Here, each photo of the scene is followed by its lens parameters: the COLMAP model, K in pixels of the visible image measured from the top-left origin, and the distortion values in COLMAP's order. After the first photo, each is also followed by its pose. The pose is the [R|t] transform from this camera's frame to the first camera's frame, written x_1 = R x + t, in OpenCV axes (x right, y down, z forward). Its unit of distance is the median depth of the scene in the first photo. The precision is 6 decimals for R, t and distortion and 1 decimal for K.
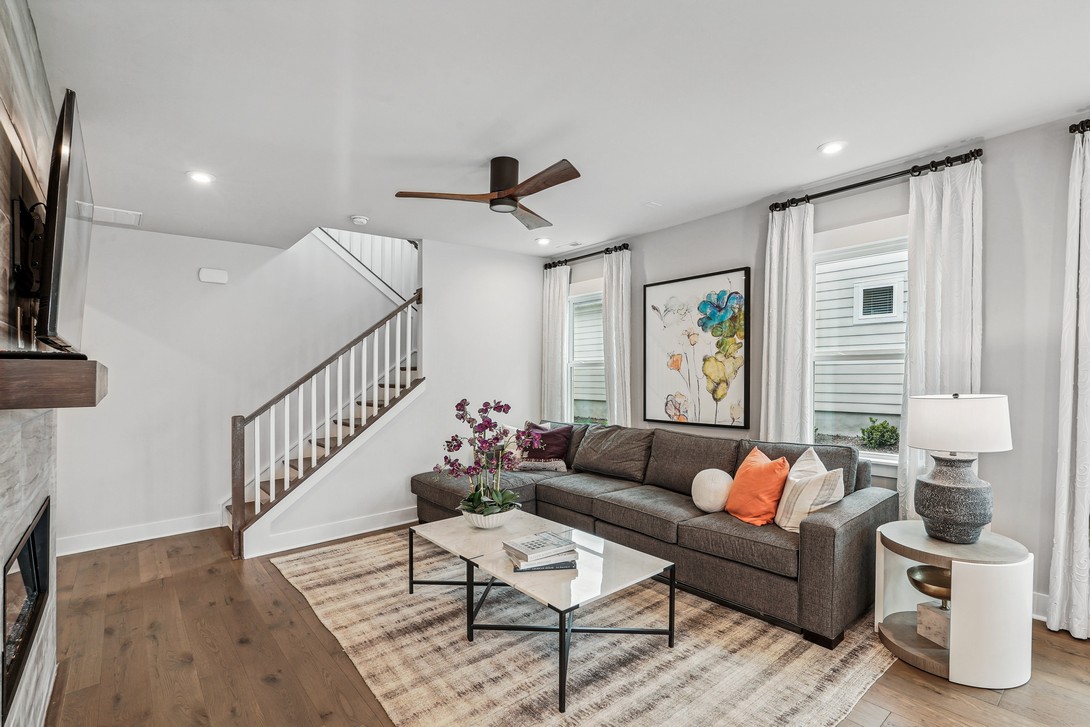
lens RADIAL K [[496.0, 0, 562.2], [0, 496.0, 363.5], [0, 0, 1]] dist [-0.000019, 0.000056]
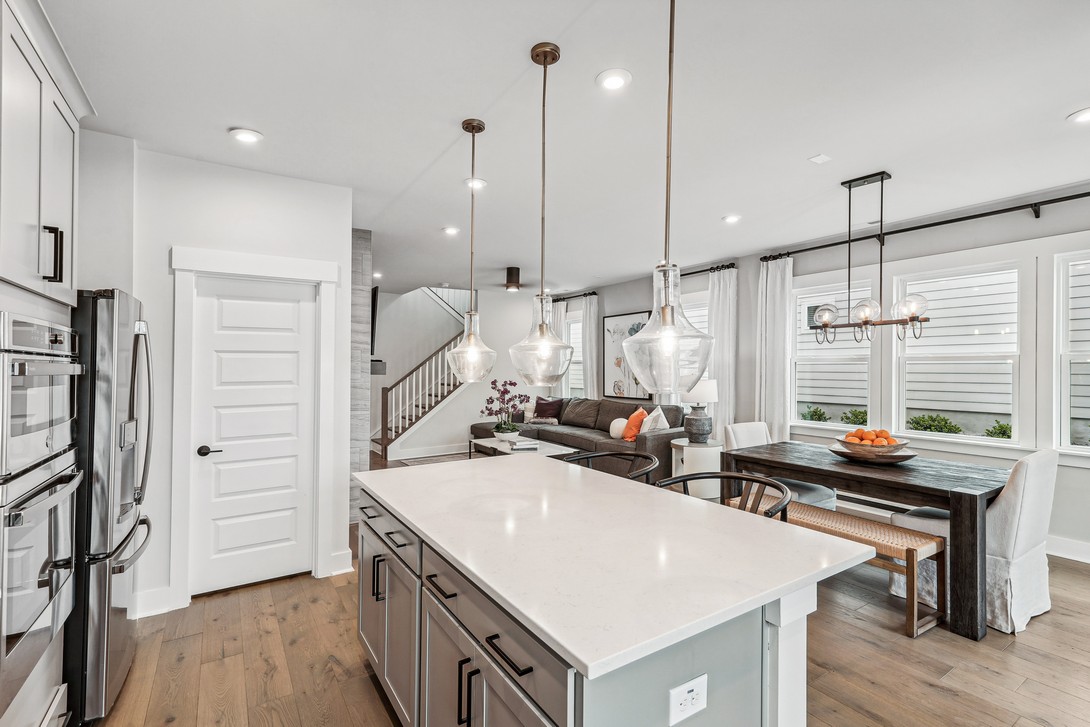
lens RADIAL K [[498.2, 0, 540.9], [0, 498.2, 376.6], [0, 0, 1]] dist [-0.000335, -0.000221]
pose [[0.986737, 0.016420, -0.161497, 0.251093], [-0.010521, 0.999248, 0.037311, -0.014716], [0.161989, -0.035117, 0.986168, -0.784912]]
